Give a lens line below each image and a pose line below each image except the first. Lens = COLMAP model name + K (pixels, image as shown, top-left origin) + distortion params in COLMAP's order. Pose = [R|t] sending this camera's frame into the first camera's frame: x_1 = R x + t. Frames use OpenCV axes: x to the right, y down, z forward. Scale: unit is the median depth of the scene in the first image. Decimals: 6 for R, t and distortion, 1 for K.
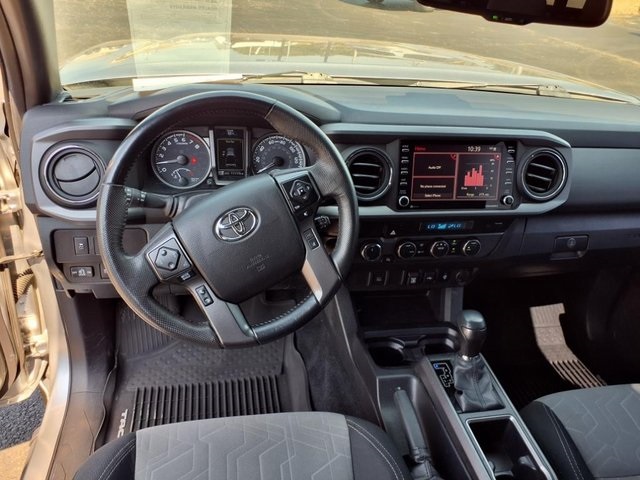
lens RADIAL K [[507.7, 0, 311.1], [0, 507.7, 241.2], [0, 0, 1]] dist [0.050342, -0.076648]
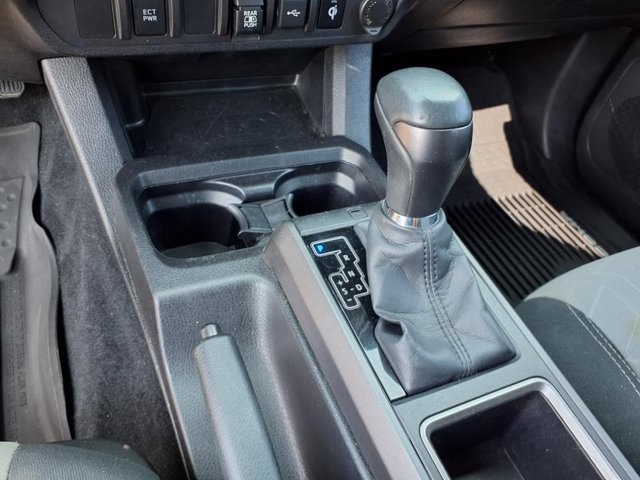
lens RADIAL K [[507.7, 0, 317.4], [0, 507.7, 238.5], [0, 0, 1]] dist [0.050342, -0.076648]
pose [[0.968827, -0.106527, 0.223665, 0.159335], [0.037214, 0.955164, 0.293730, 0.128897], [-0.244926, -0.276251, 0.929353, 0.646050]]
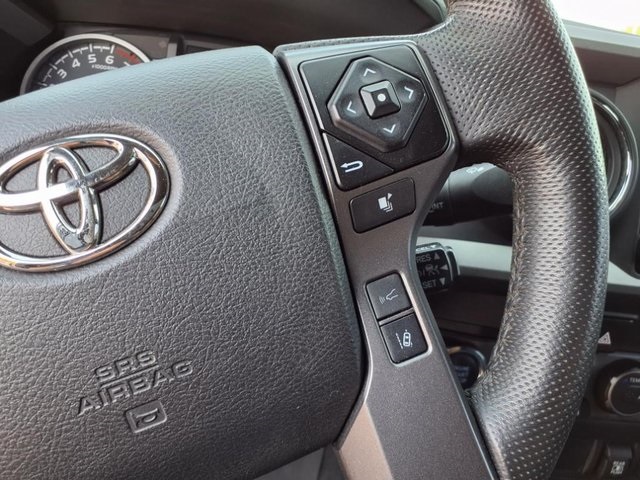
lens RADIAL K [[507.7, 0, 318.9], [0, 507.7, 238.4], [0, 0, 1]] dist [0.050342, -0.076648]
pose [[0.989065, 0.119570, -0.086328, -0.014623], [-0.133493, 0.974664, -0.179470, 0.006162], [0.062681, 0.189032, 0.979968, 0.602920]]
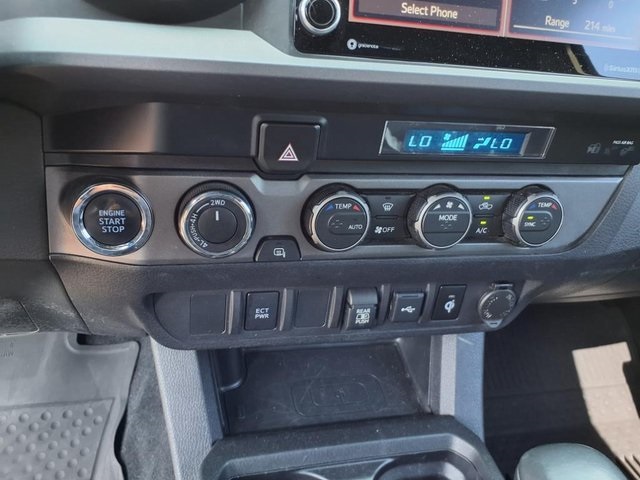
lens RADIAL K [[507.7, 0, 323.4], [0, 507.7, 251.2], [0, 0, 1]] dist [0.050342, -0.076648]
pose [[0.995487, 0.011518, 0.094193, 0.150805], [-0.011267, 0.999931, -0.003198, 0.036439], [-0.094223, 0.002123, 0.995549, 0.701198]]
